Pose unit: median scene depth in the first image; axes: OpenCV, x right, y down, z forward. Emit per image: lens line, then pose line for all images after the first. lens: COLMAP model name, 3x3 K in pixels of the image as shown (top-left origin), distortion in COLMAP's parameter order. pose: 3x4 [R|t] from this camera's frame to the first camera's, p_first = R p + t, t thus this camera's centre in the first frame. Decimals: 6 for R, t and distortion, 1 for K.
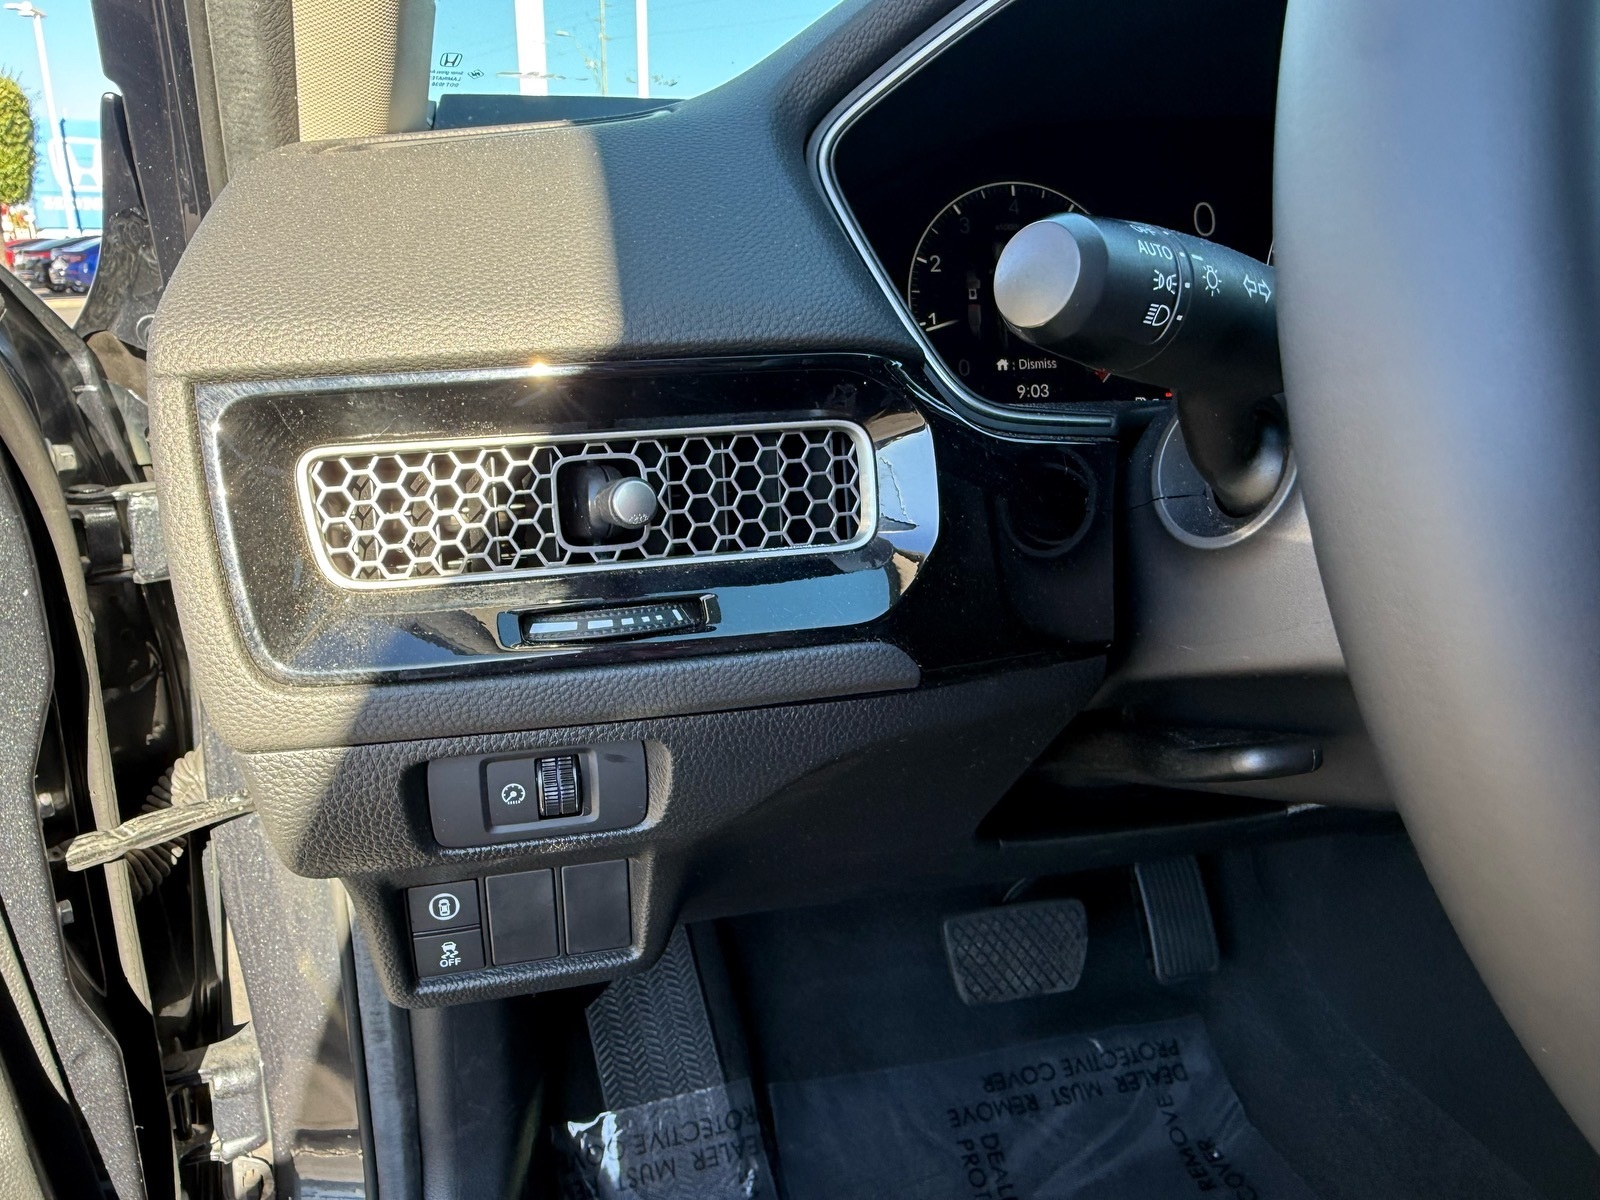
lens RADIAL K [[1066.7, 0, 720.2], [0, 1066.7, 600.7], [0, 0, 1]] dist [-0.001321, 0.001968]
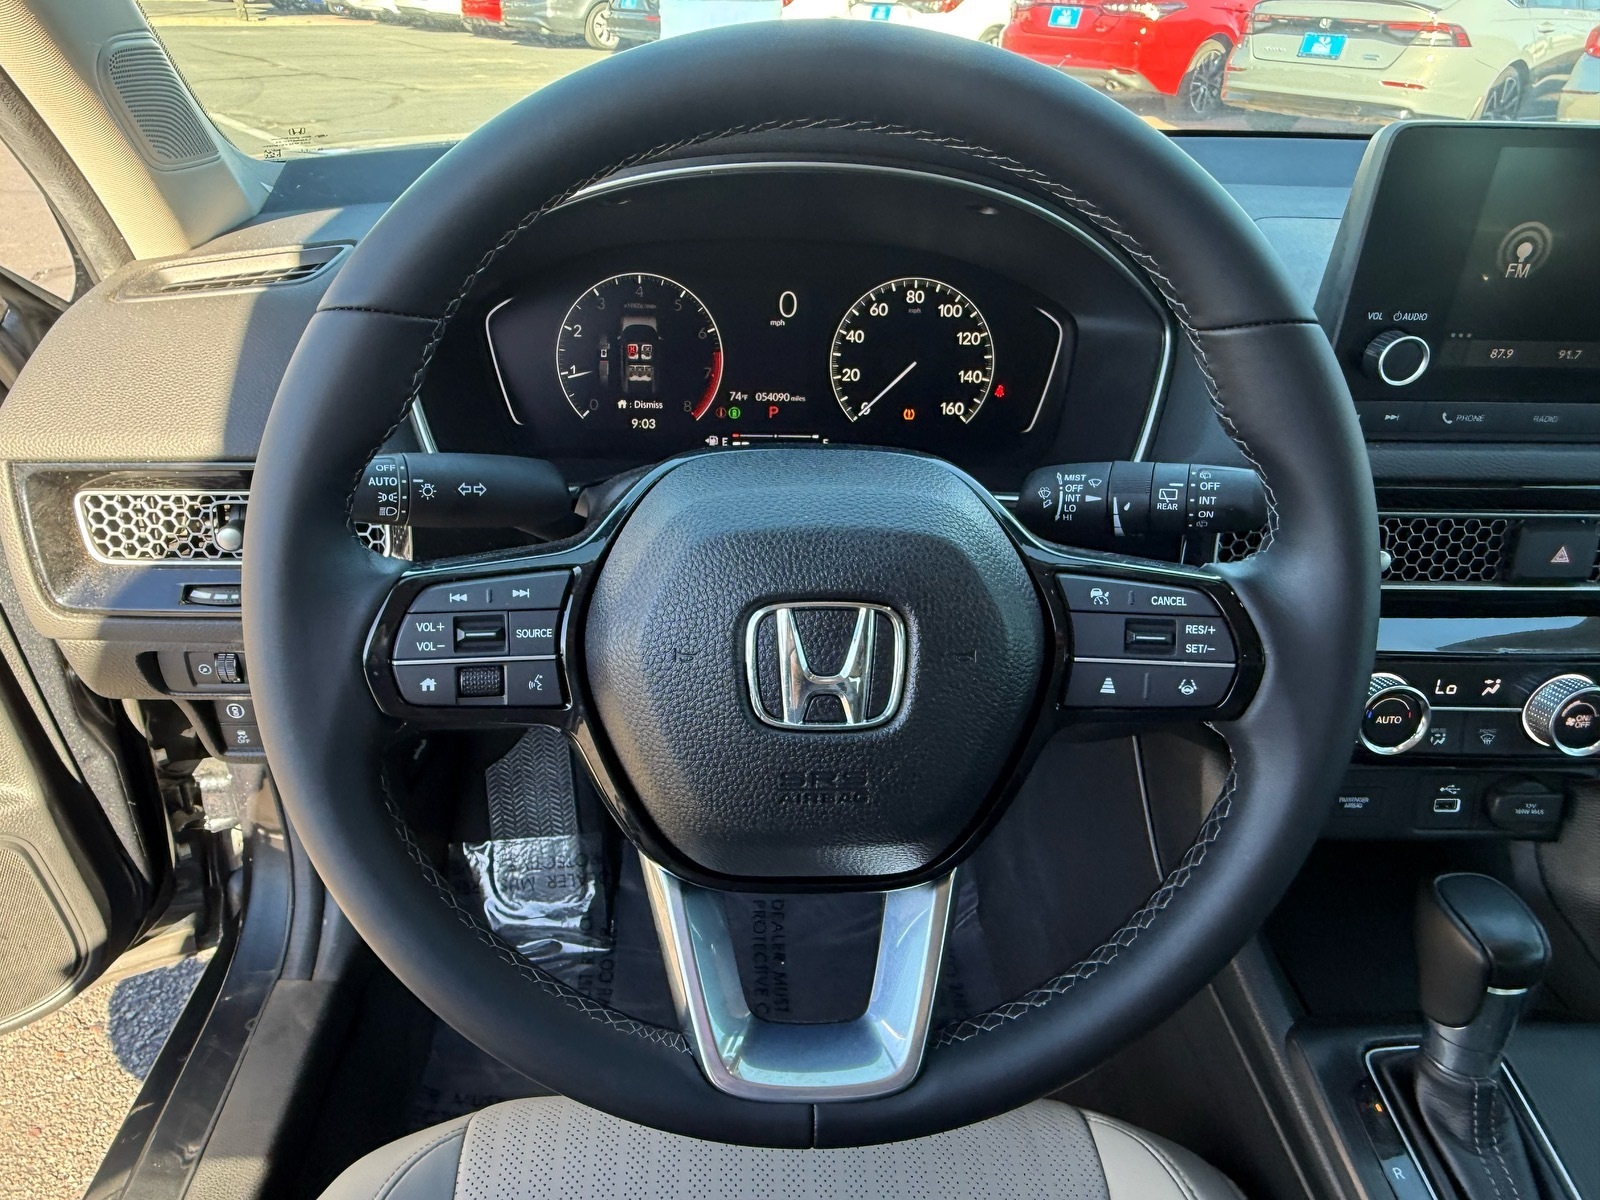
lens RADIAL K [[1066.7, 0, 749.2], [0, 1066.7, 607.1], [0, 0, 1]] dist [-0.001321, 0.001968]
pose [[0.983100, 0.123495, -0.135141, 0.778805], [-0.091503, 0.970850, 0.221536, -0.339570], [0.158560, -0.205426, 0.965743, -0.510411]]
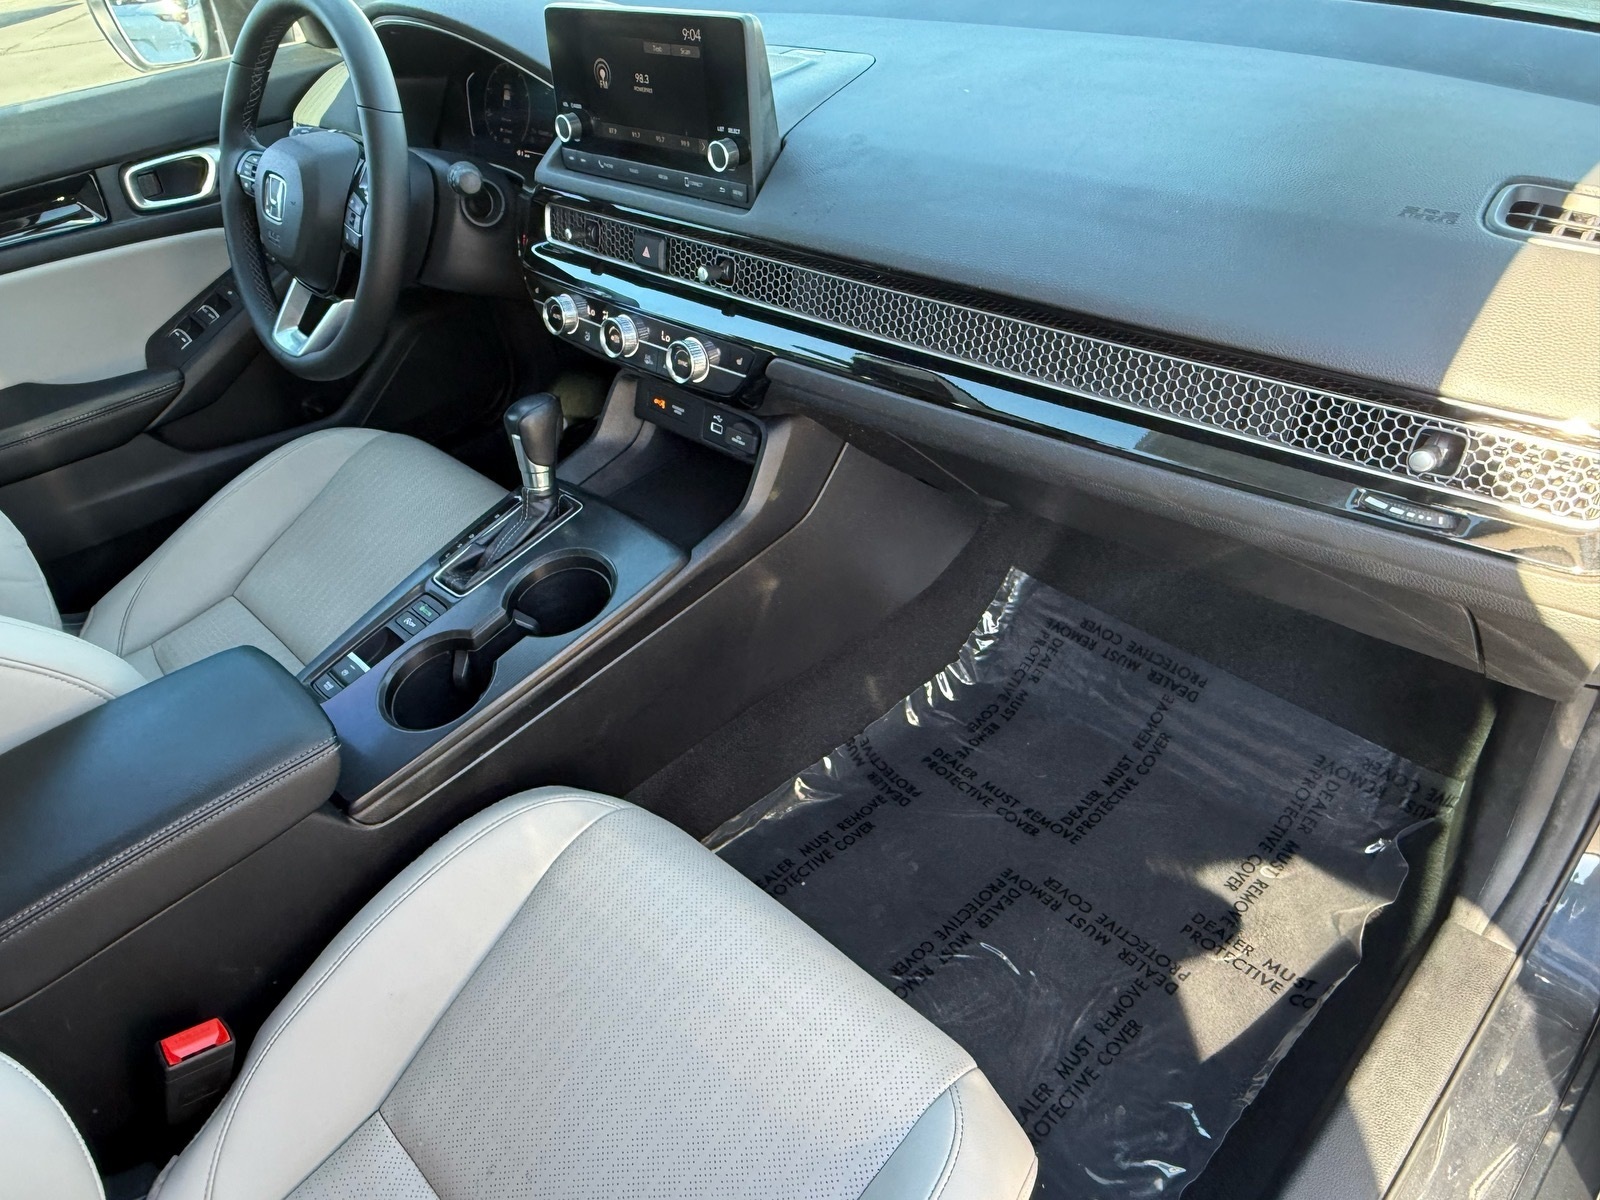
lens RADIAL K [[1066.7, 0, 717.1], [0, 1066.7, 603.5], [0, 0, 1]] dist [-0.001321, 0.001968]
pose [[0.517046, 0.489961, -0.701856, 3.919100], [-0.148513, 0.858881, 0.490171, -0.748851], [0.842975, -0.149206, 0.516847, -0.286723]]
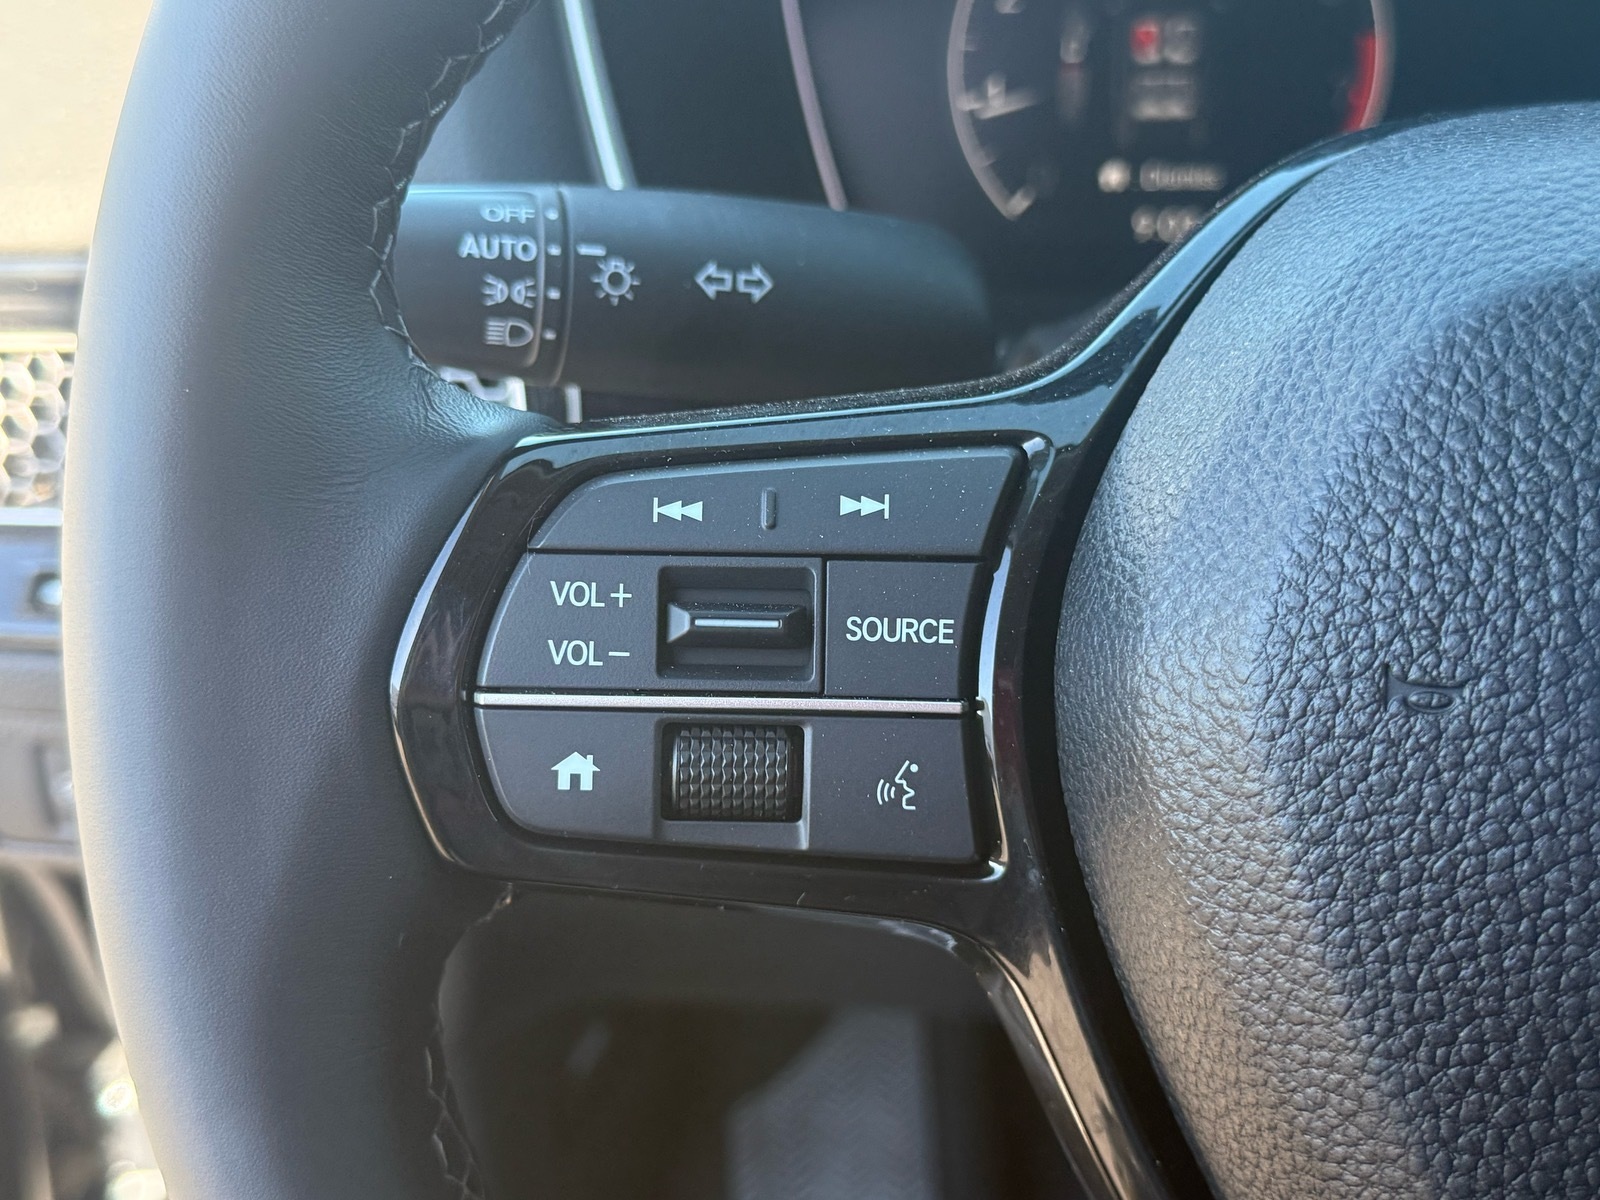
lens RADIAL K [[2178.1, 0, 802.2], [0, 2178.1, 605.2], [0, 0, 1]] dist [0.123276, 0.000000]
pose [[0.924194, 0.134658, -0.357398, 0.657965], [-0.085814, 0.985070, 0.149241, -0.182374], [0.372159, -0.107258, 0.921951, -0.204723]]
